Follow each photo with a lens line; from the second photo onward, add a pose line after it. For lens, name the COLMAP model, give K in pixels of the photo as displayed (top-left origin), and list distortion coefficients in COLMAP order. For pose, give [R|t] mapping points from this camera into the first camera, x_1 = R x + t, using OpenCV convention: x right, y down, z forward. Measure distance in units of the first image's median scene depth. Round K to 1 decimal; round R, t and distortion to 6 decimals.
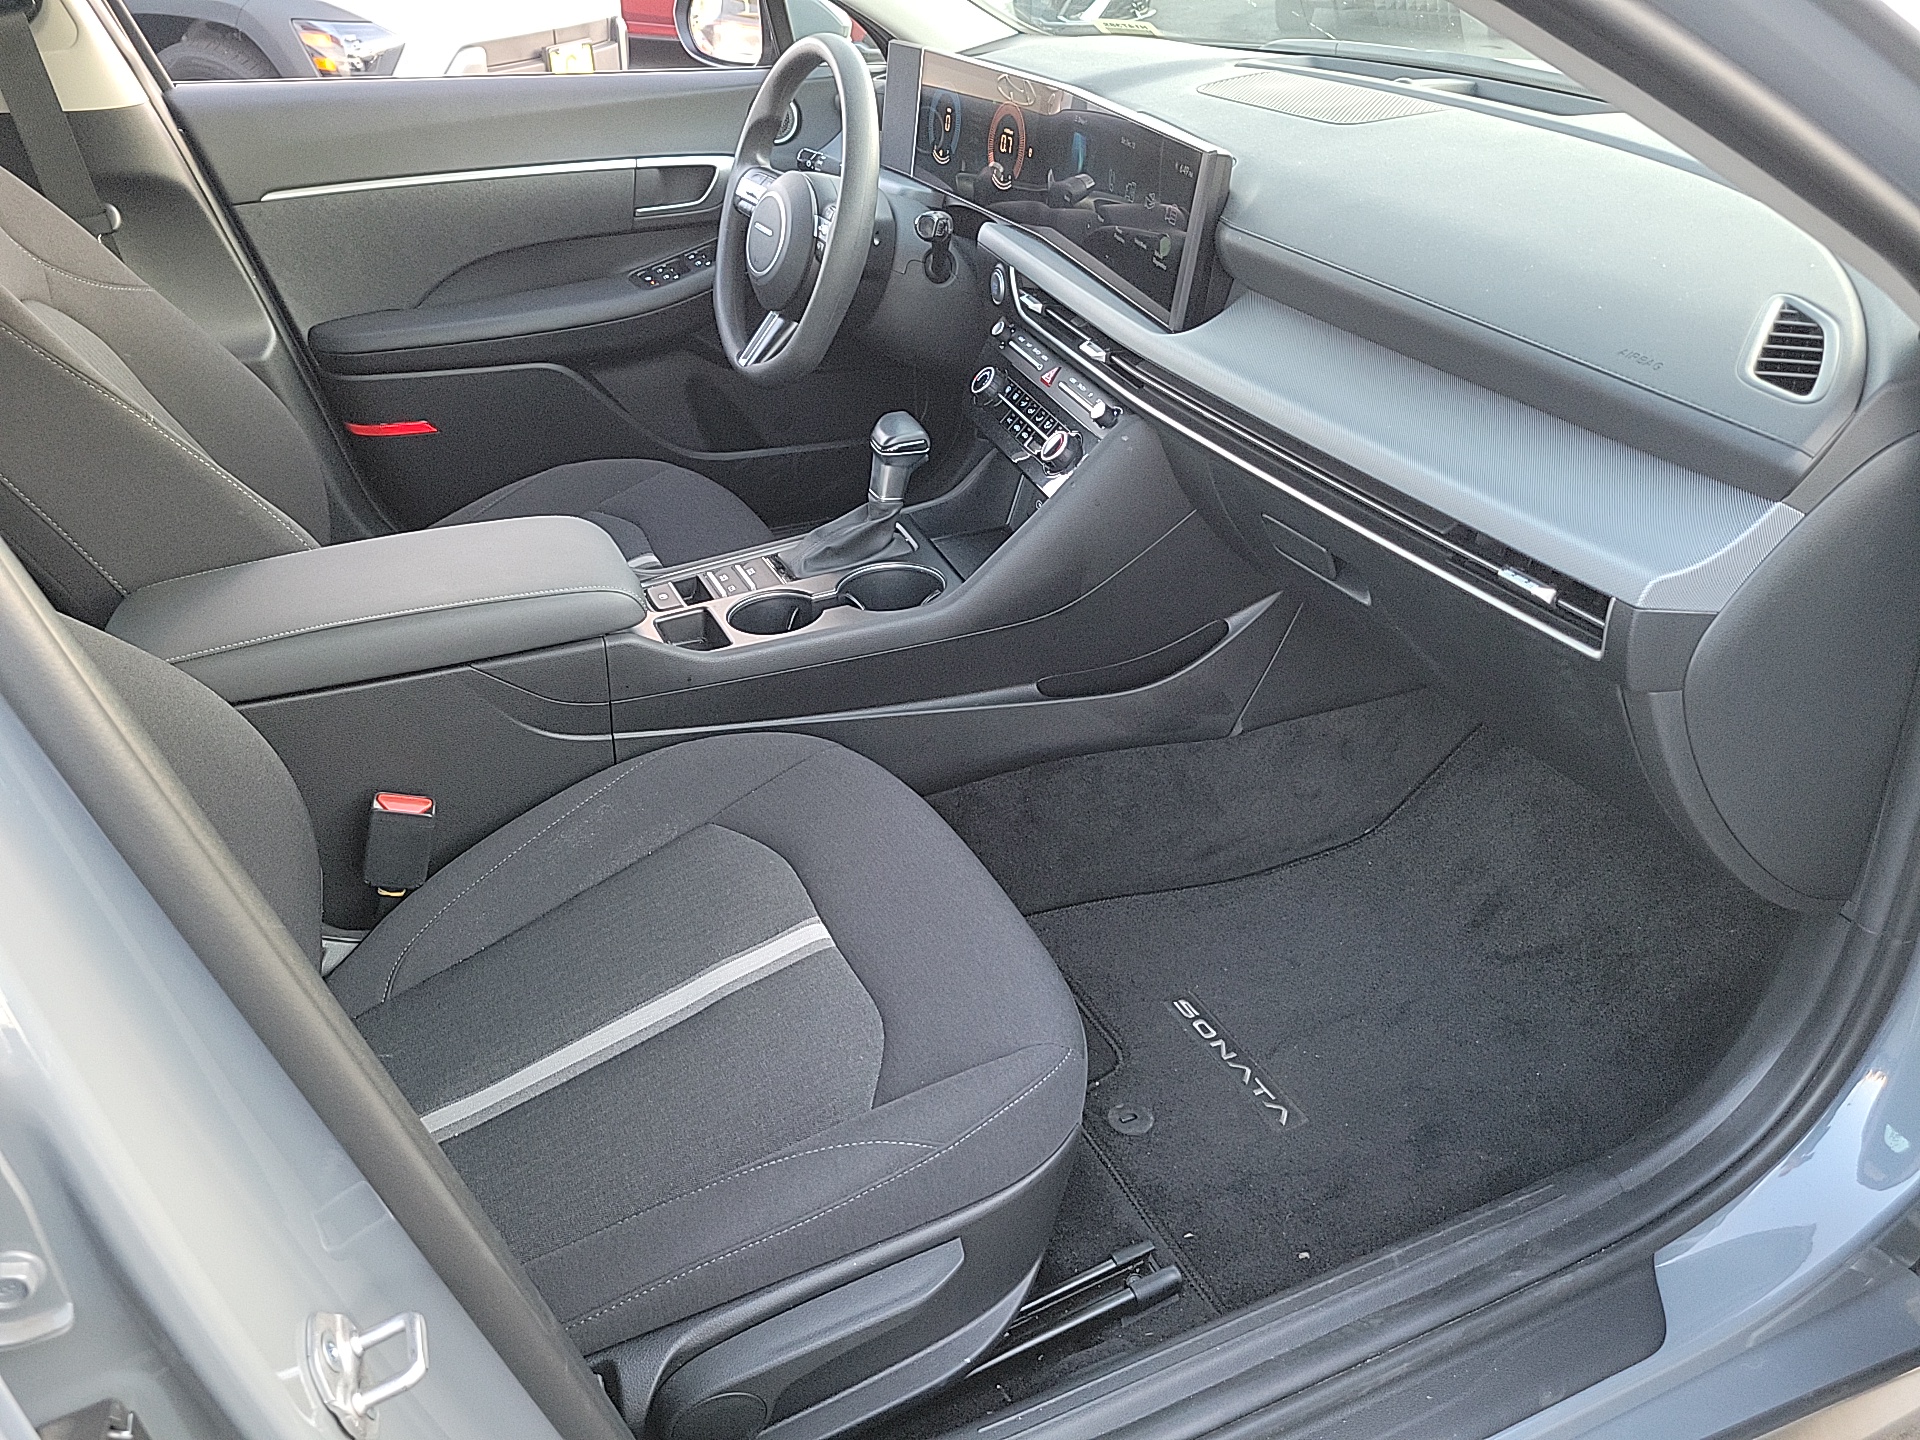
lens RADIAL K [[1455.4, 0, 985.4], [0, 1455.4, 779.4], [0, 0, 1]] dist [0.037555, -0.027181]
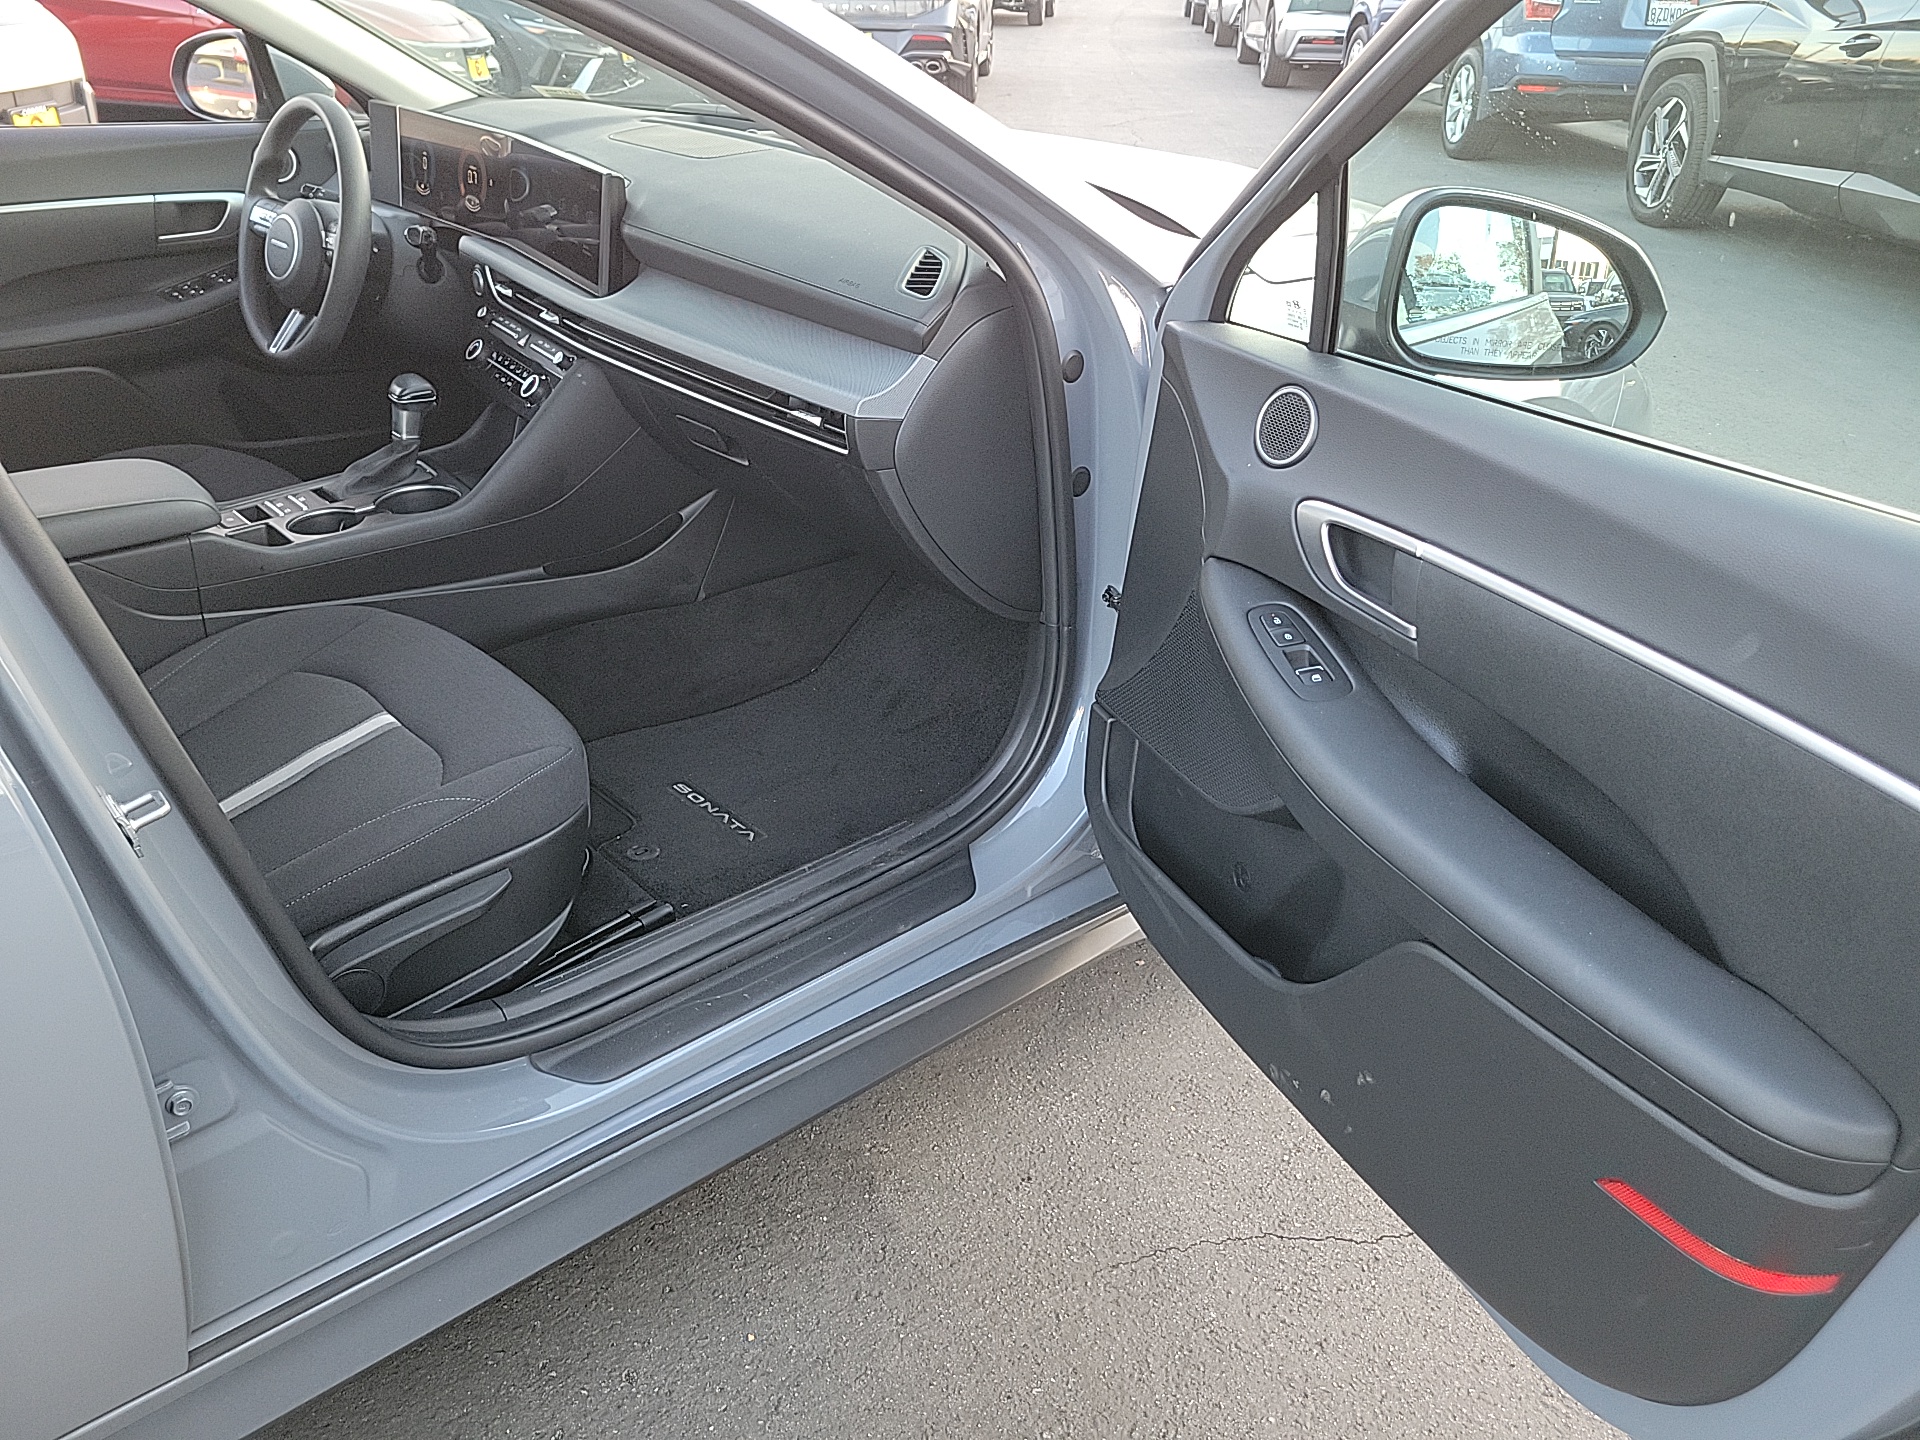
lens RADIAL K [[1455.4, 0, 983.9], [0, 1455.4, 777.0], [0, 0, 1]] dist [0.037555, -0.027181]
pose [[0.955721, -0.116495, 0.270234, 0.037525], [0.127601, 0.991539, -0.023837, 0.210817], [-0.265170, 0.057264, 0.962500, -0.399930]]
